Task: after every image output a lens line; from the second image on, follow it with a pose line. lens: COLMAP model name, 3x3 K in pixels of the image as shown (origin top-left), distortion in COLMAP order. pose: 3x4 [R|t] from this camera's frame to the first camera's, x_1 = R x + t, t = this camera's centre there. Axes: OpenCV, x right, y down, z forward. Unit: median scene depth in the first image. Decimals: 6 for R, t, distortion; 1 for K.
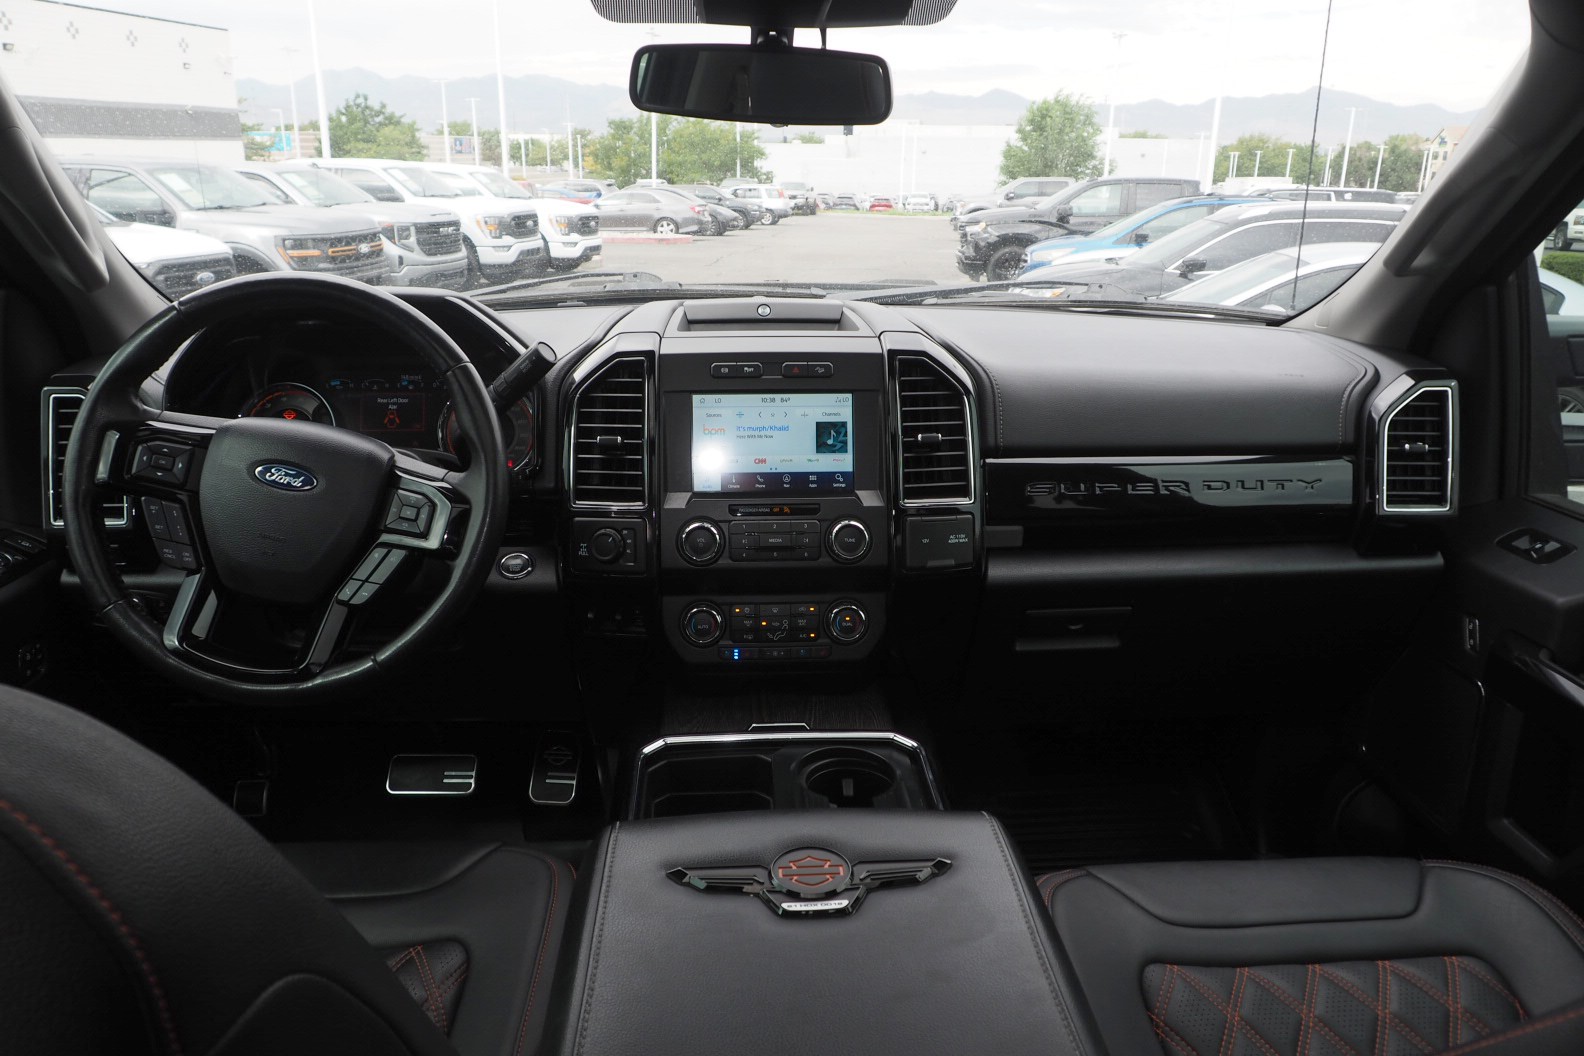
lens RADIAL K [[1135.5, 0, 792.0], [0, 1135.5, 528.0], [0, 0, 1]] dist [-0.027905, 0.003129]
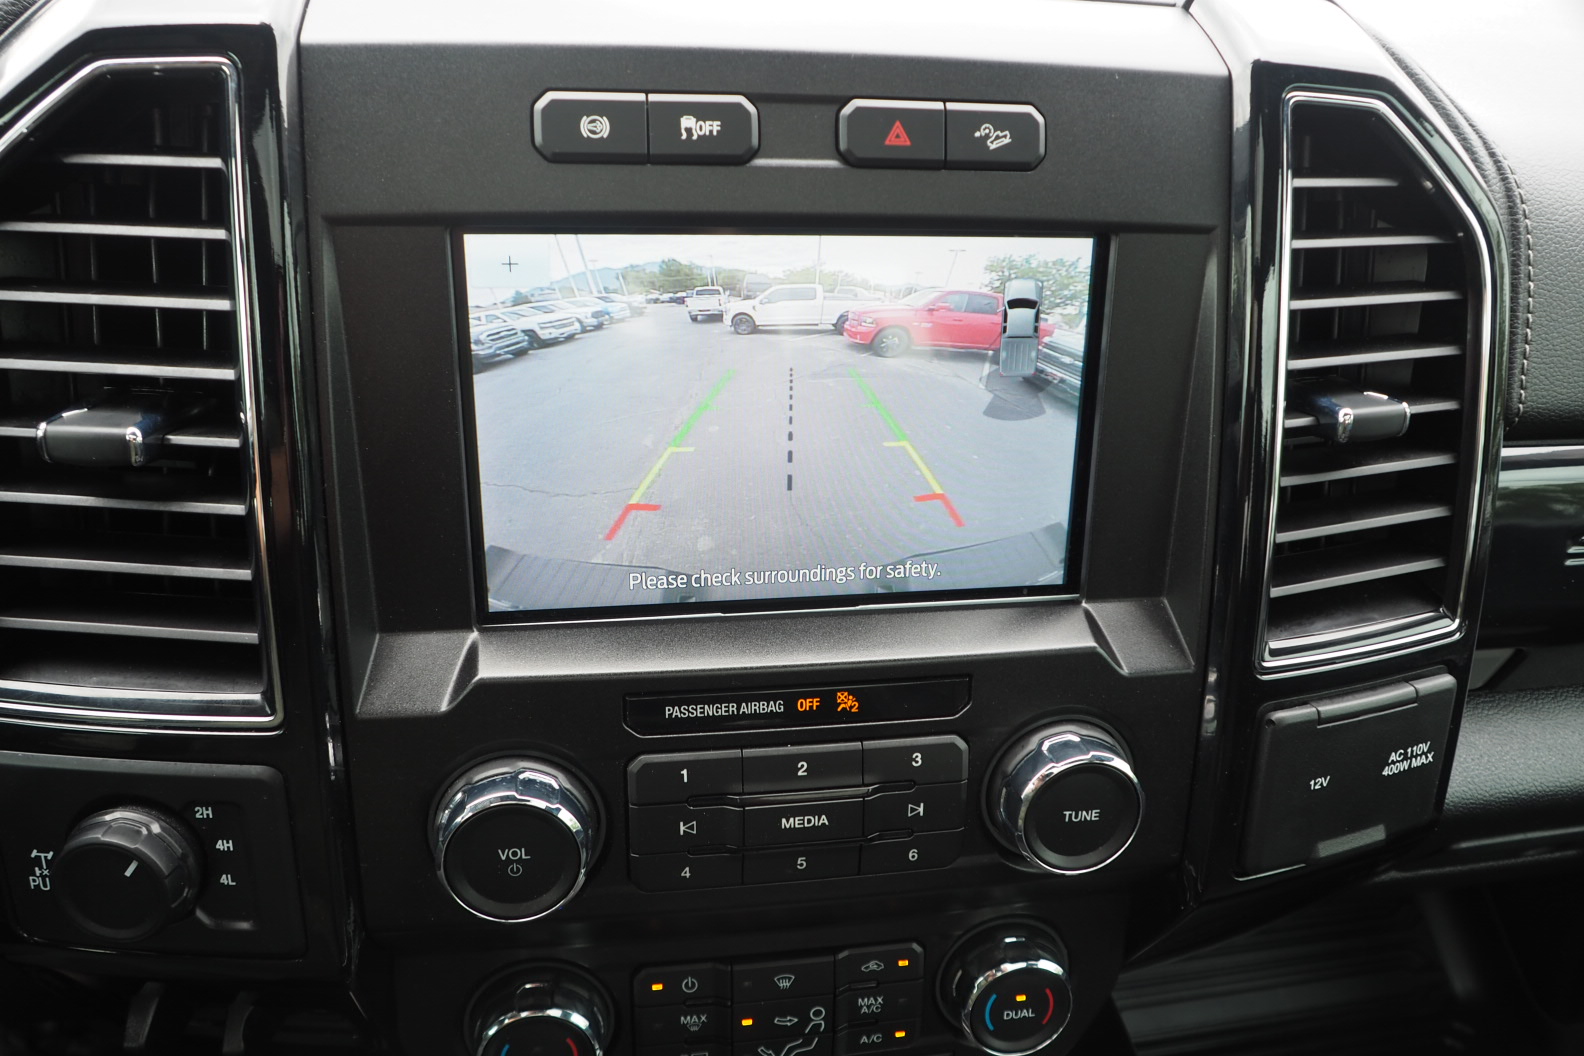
lens RADIAL K [[1135.5, 0, 792.0], [0, 1135.5, 528.0], [0, 0, 1]] dist [-0.027905, 0.003129]
pose [[0.994520, -0.005245, 0.104415, -0.043410], [-0.020425, 0.969749, 0.243248, -0.115242], [-0.102532, -0.244048, 0.964328, 0.744418]]
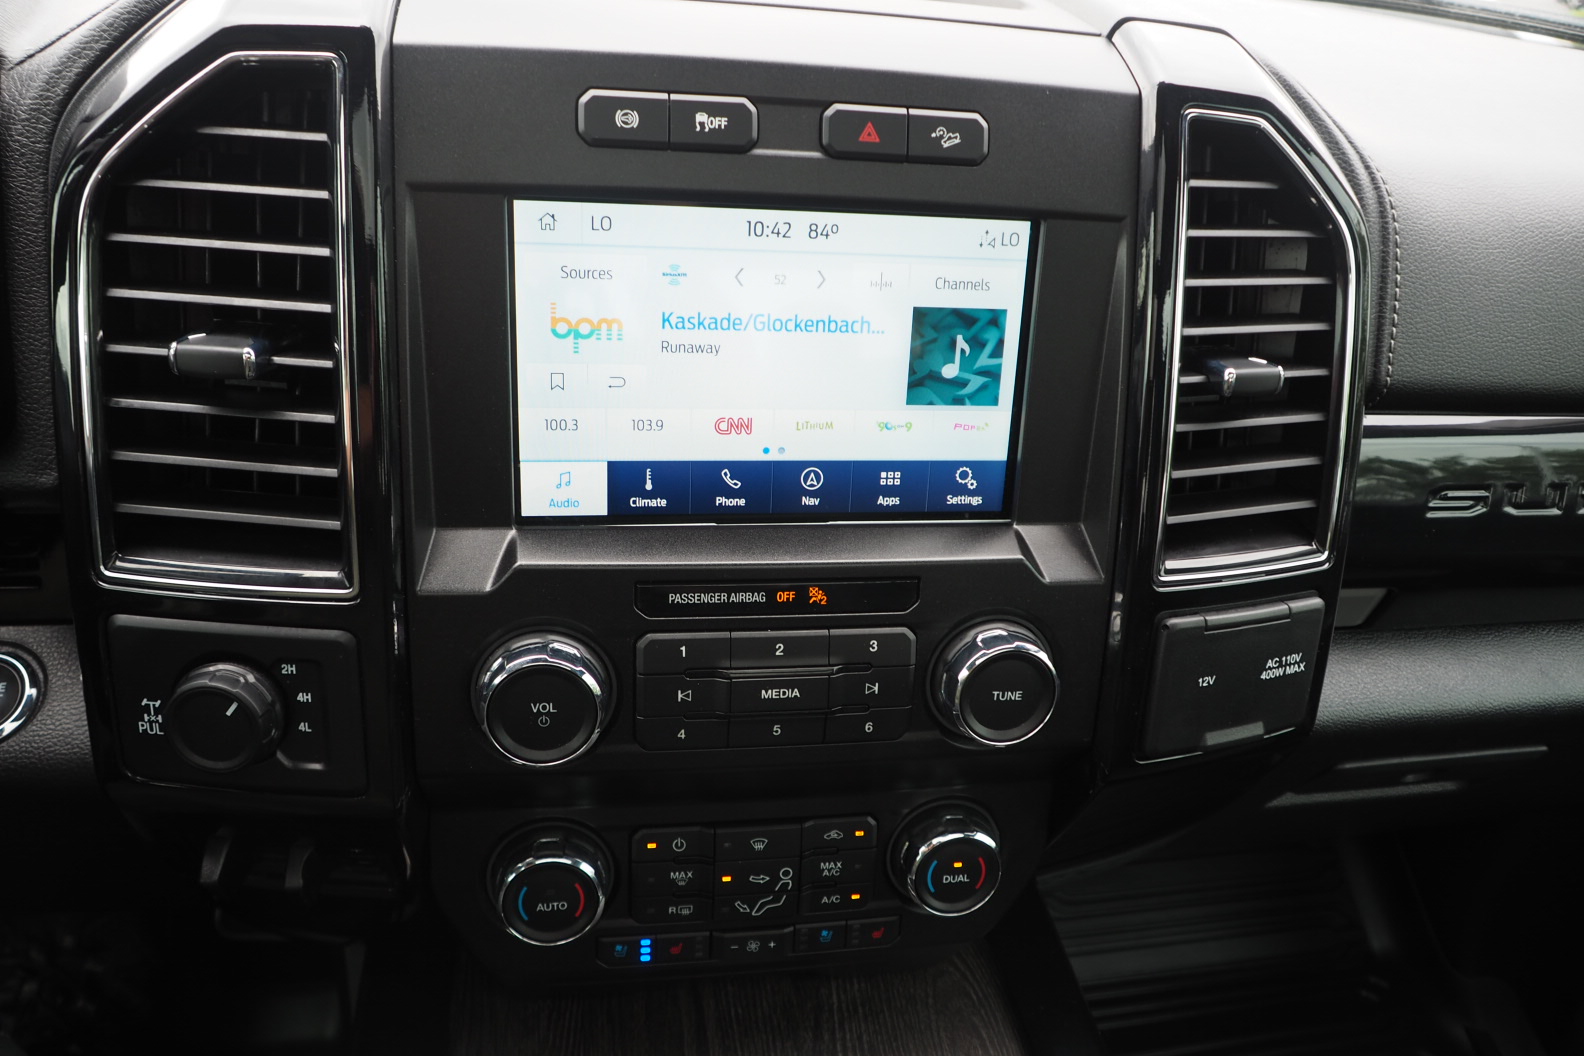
lens RADIAL K [[1135.5, 0, 792.0], [0, 1135.5, 528.0], [0, 0, 1]] dist [-0.027905, 0.003129]
pose [[0.991432, 0.018871, 0.129253, -0.052251], [-0.049605, 0.969774, 0.238910, -0.107703], [-0.120838, -0.243275, 0.962401, 0.685066]]
